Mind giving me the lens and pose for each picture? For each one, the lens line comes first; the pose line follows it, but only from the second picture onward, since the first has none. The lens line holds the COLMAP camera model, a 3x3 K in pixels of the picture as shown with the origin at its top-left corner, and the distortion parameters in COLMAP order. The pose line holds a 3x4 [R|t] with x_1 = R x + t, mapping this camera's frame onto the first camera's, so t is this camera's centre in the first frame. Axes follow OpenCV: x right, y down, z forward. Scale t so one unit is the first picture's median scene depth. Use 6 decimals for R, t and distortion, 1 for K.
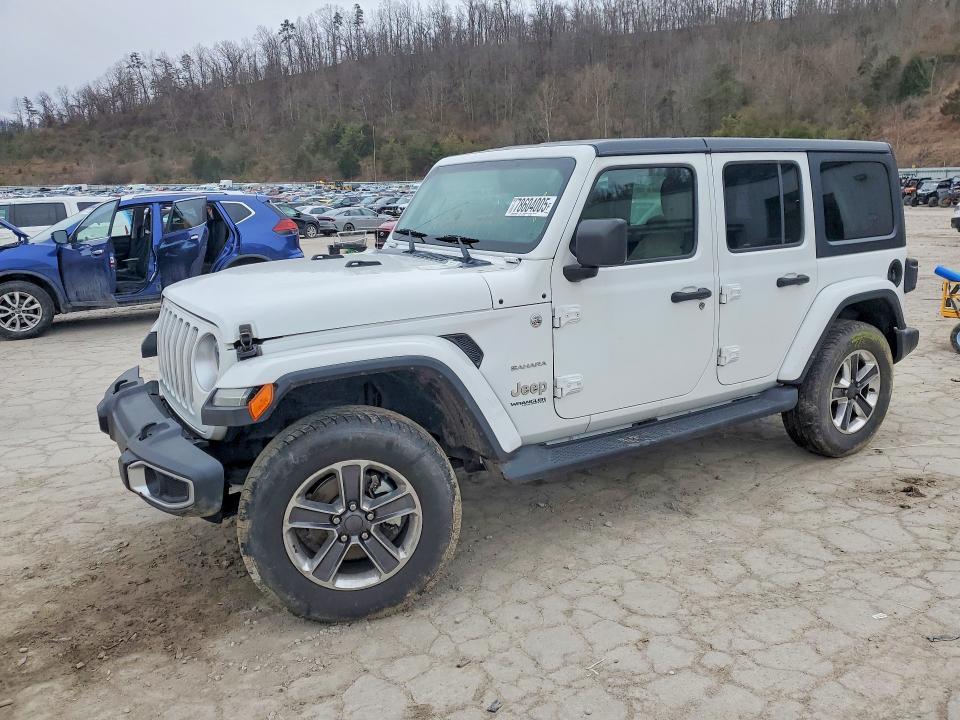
lens RADIAL K [[739.1, 0, 480.0], [0, 739.1, 360.0], [0, 0, 1]] dist [0.011907, 0.010963]
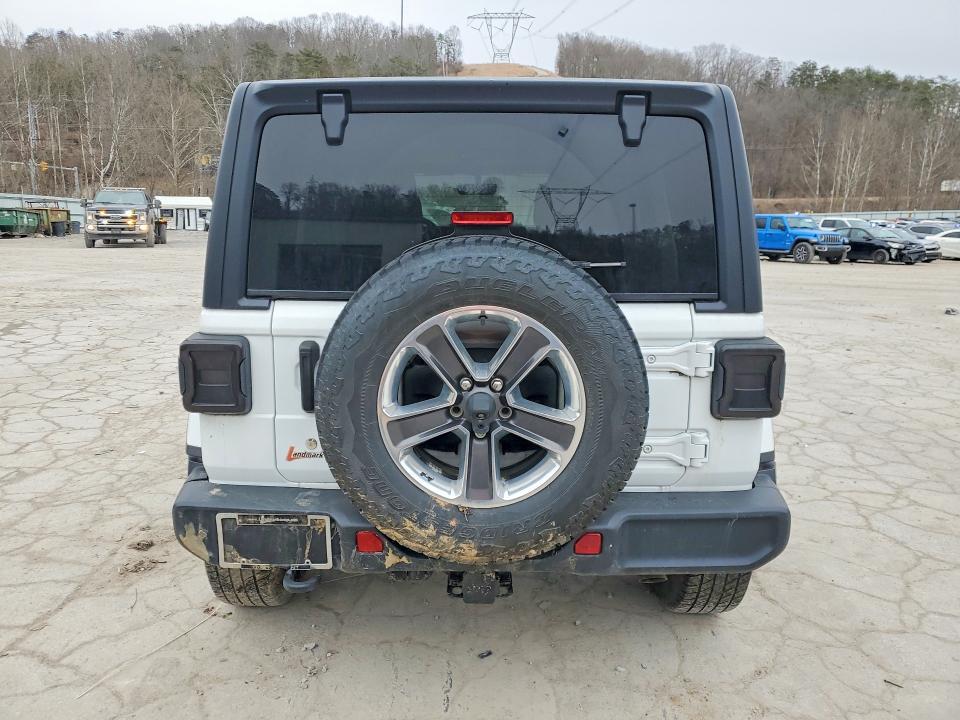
lens RADIAL K [[739.1, 0, 480.0], [0, 739.1, 360.0], [0, 0, 1]] dist [0.011907, 0.010963]
pose [[-0.524447, 0.180807, -0.832024, 1.102363], [-0.196276, 0.925202, 0.324773, -0.383313], [0.828512, 0.333632, -0.449731, 1.716527]]
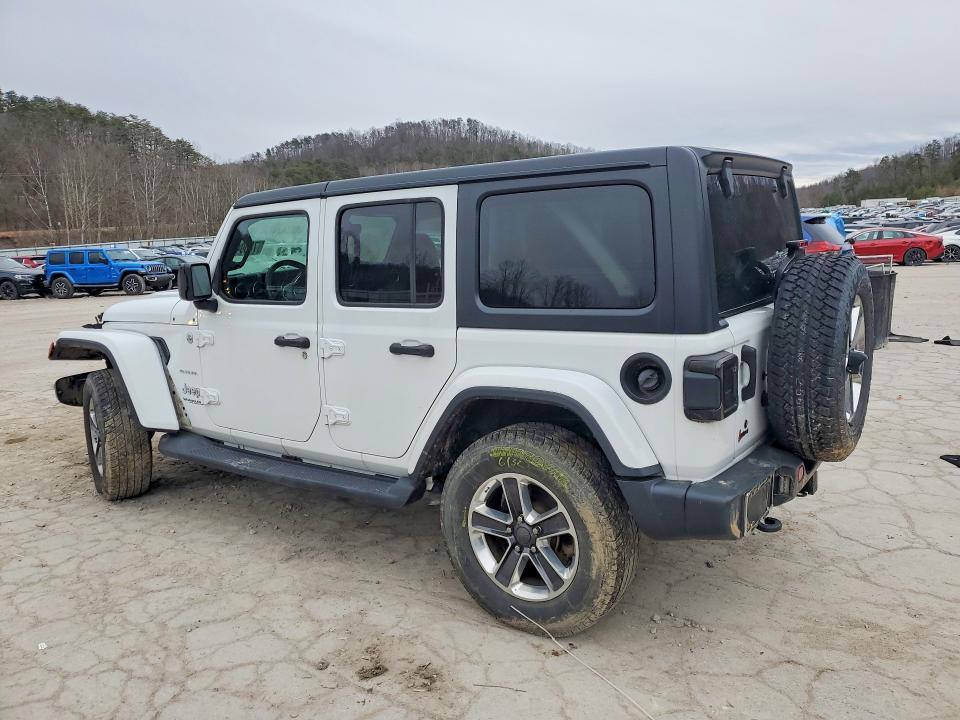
lens RADIAL K [[731.1, 0, 491.2], [0, 731.1, 362.9], [0, 0, 1]] dist [0.024052, -0.000056]
pose [[0.403127, 0.166397, -0.899889, 1.268684], [-0.180947, 0.978410, 0.099856, -0.204109], [0.897077, 0.122578, 0.424533, 0.817386]]
